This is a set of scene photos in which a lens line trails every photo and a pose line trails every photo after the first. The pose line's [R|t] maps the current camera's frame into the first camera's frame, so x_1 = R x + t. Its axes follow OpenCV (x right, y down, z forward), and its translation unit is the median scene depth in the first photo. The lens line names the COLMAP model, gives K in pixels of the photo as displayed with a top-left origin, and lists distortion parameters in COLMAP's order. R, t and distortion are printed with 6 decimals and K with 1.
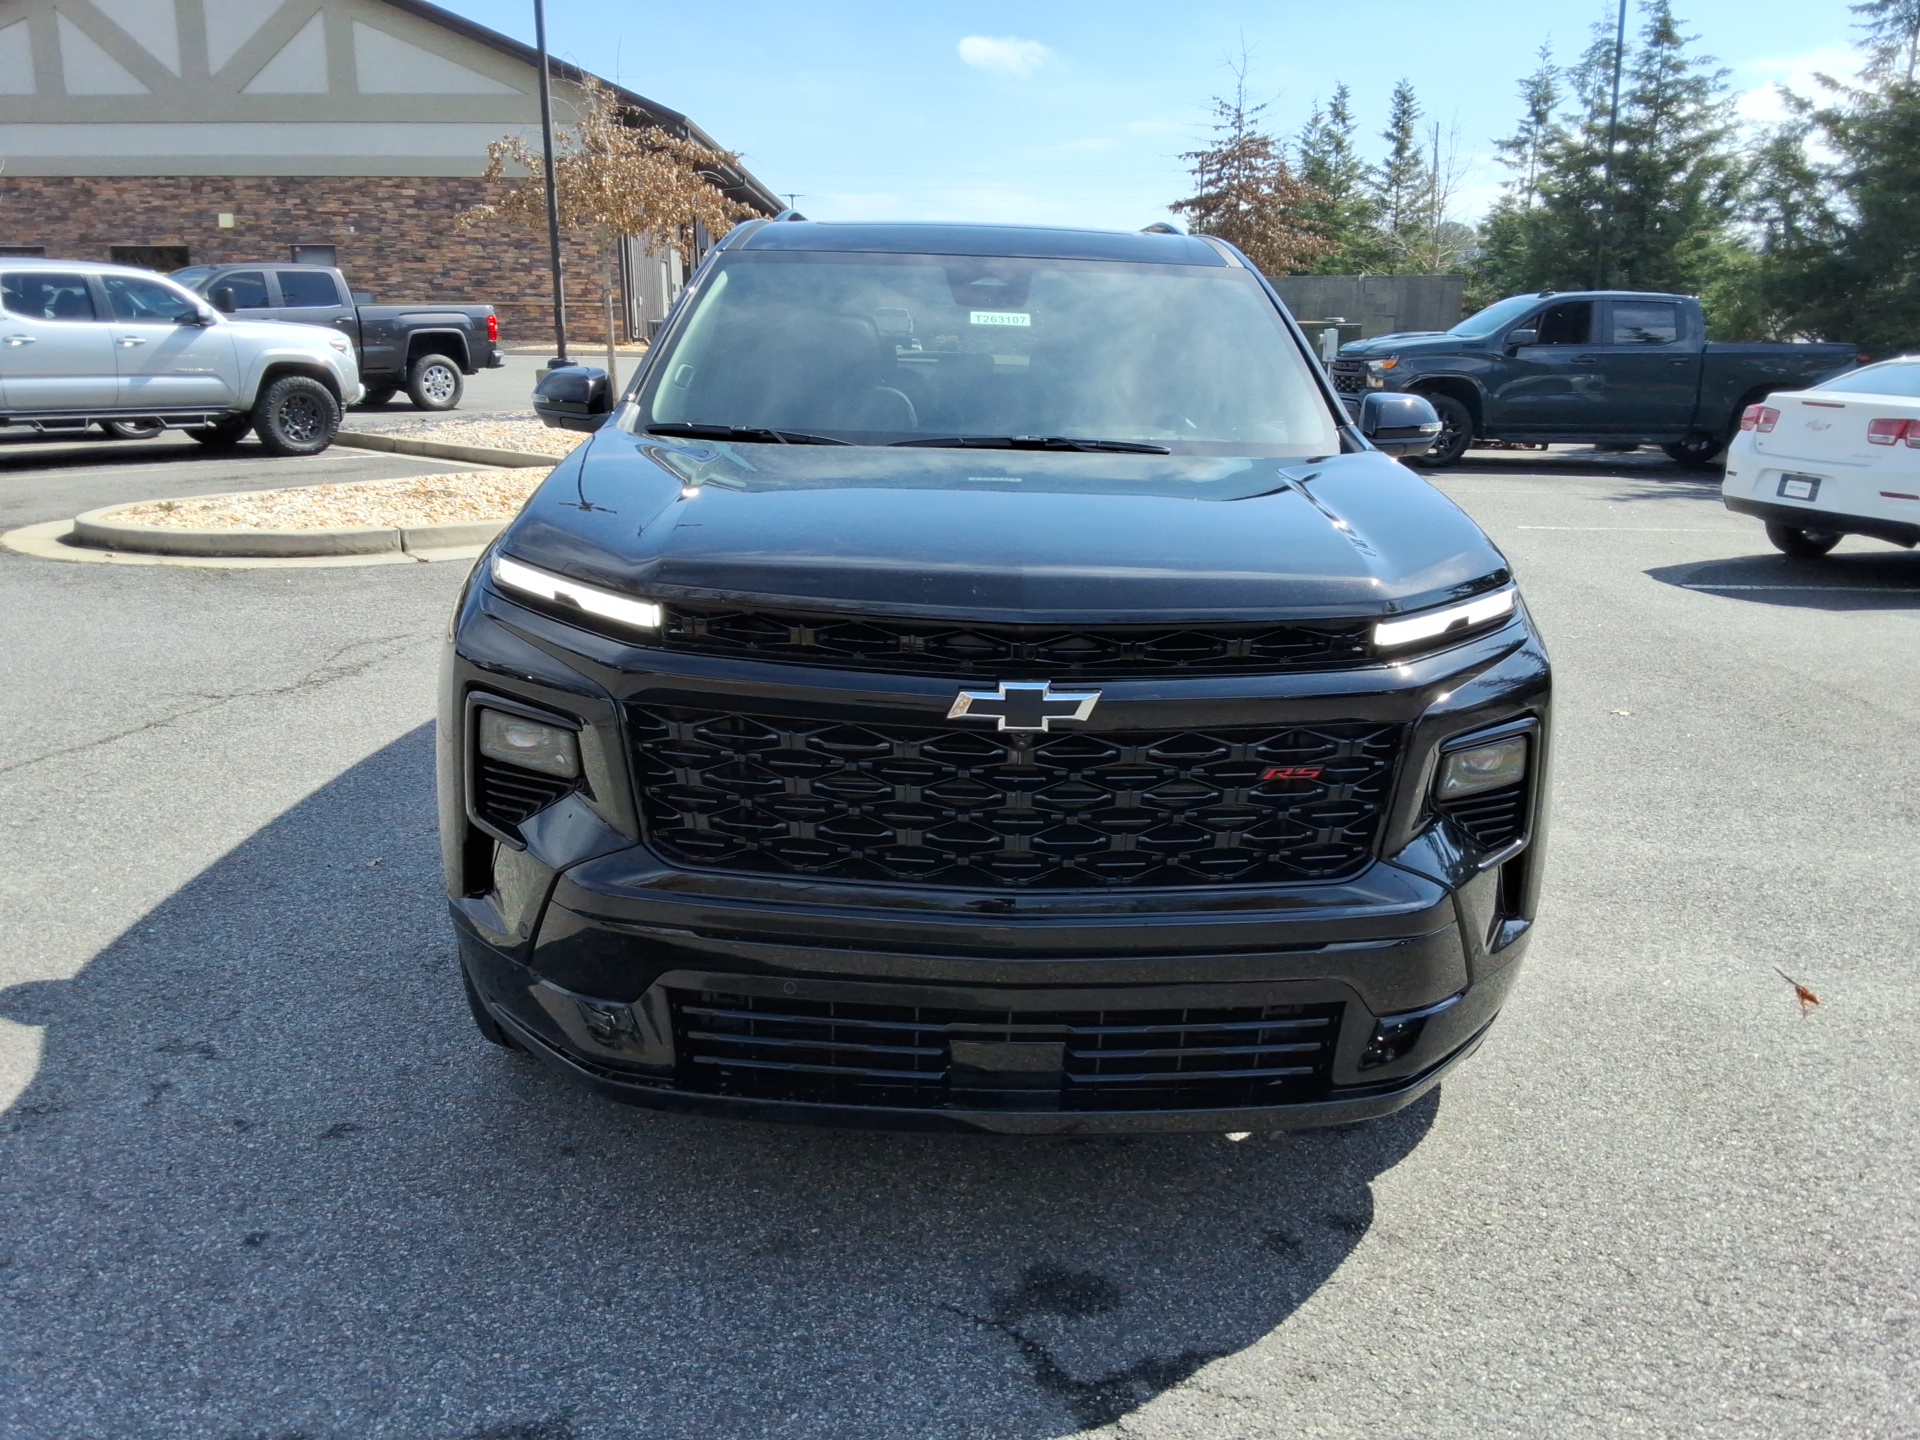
lens RADIAL K [[1551.8, 0, 988.8], [0, 1551.8, 692.5], [0, 0, 1]] dist [0.107968, -0.141813]
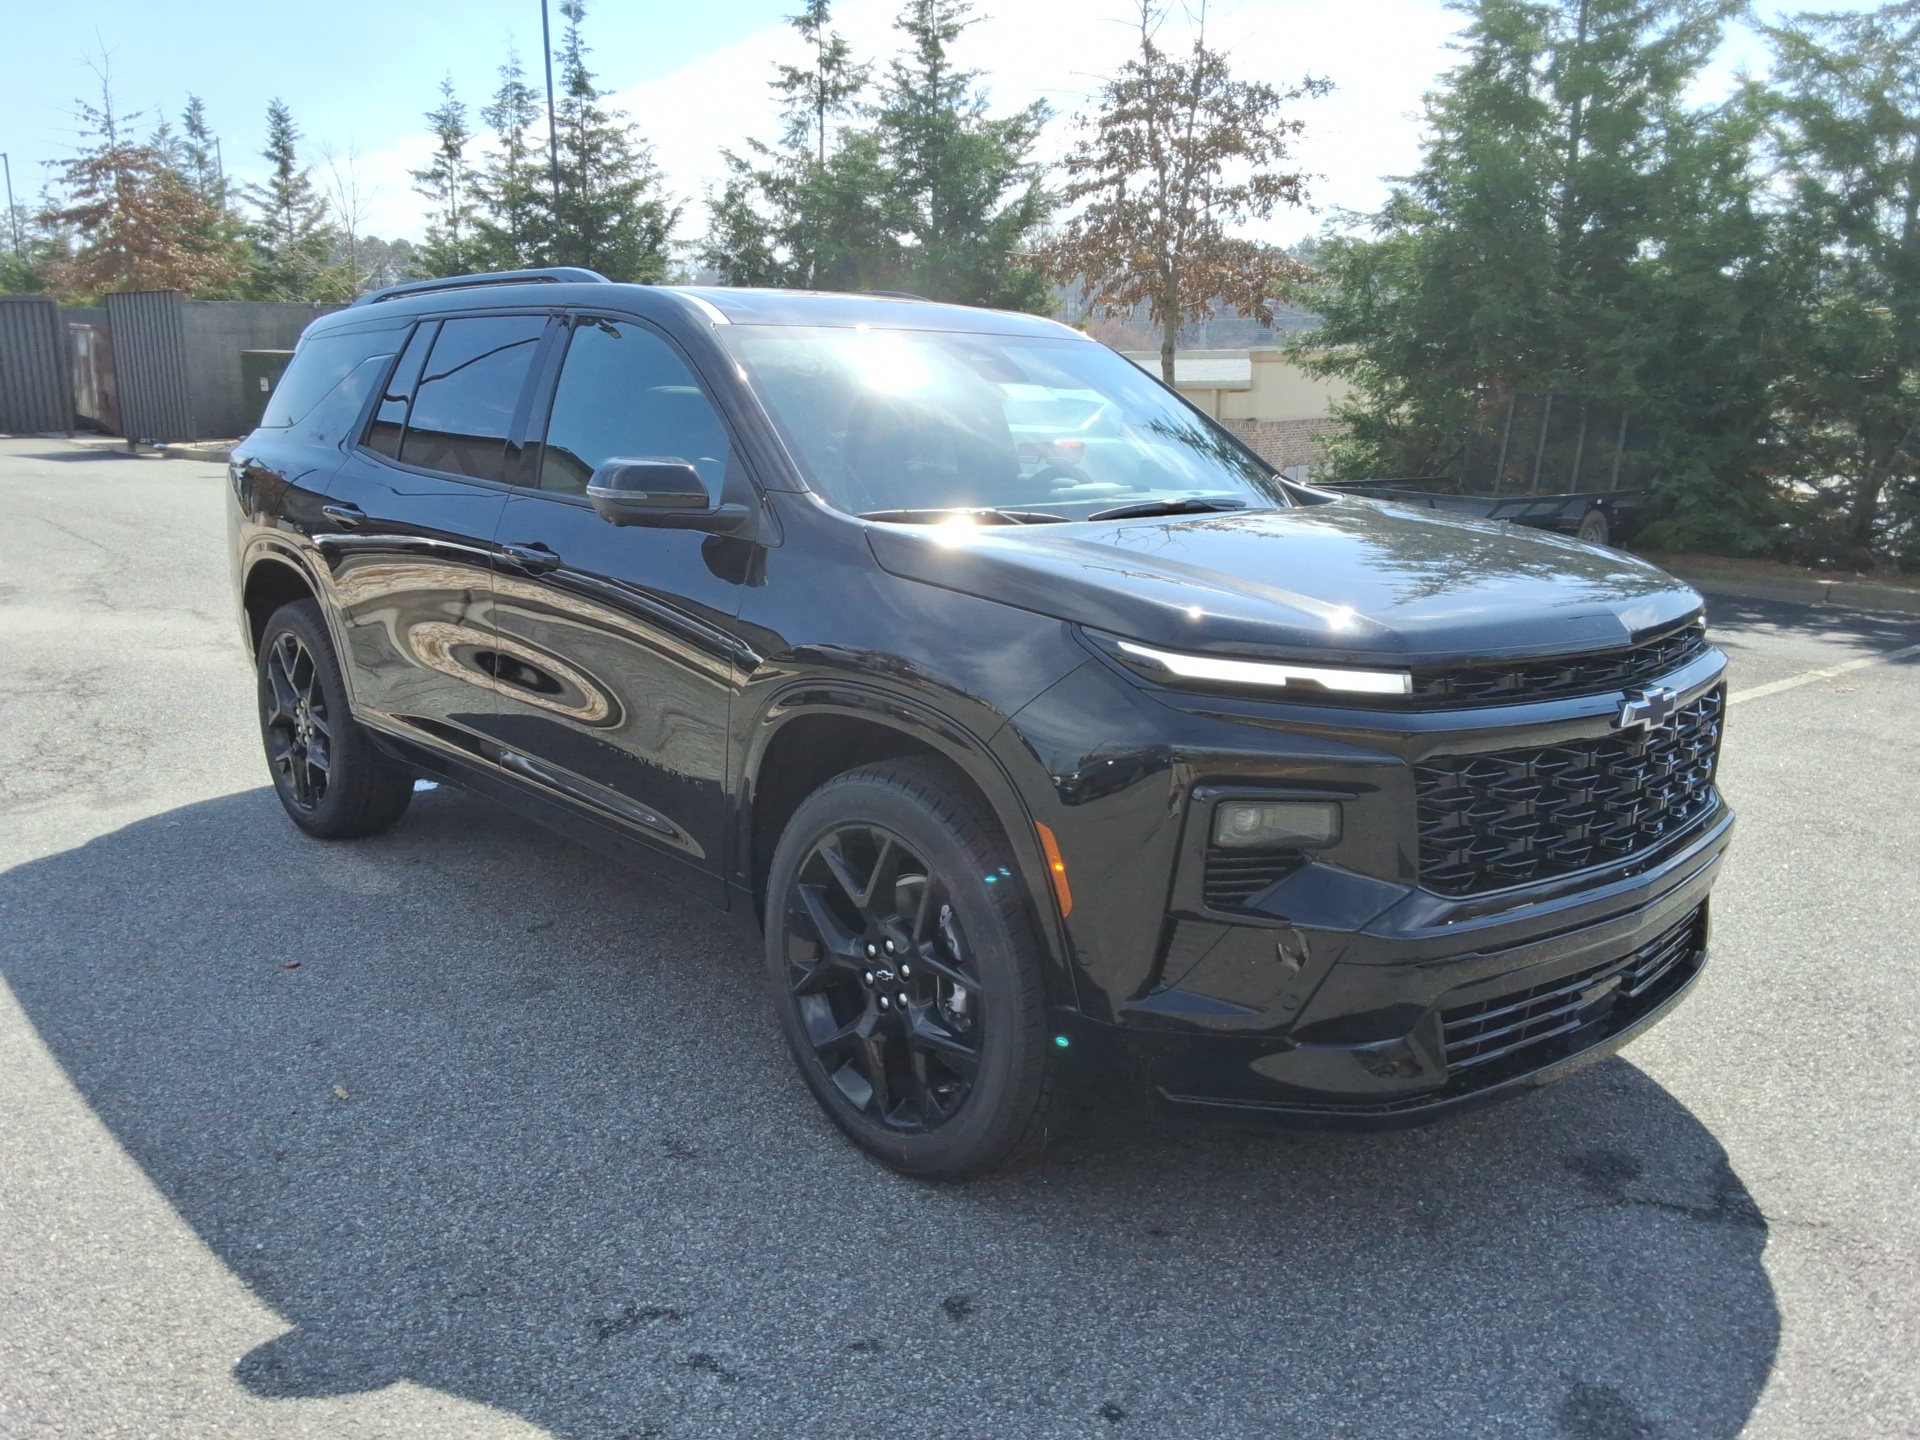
lens RADIAL K [[1549.6, 0, 960.0], [0, 1549.6, 720.0], [0, 0, 1]] dist [0.071087, -0.123358]
pose [[0.759100, -0.157319, 0.631678, -0.116450], [0.154474, 0.986175, 0.059972, -0.013970], [-0.632380, 0.052053, 0.772907, 0.035840]]
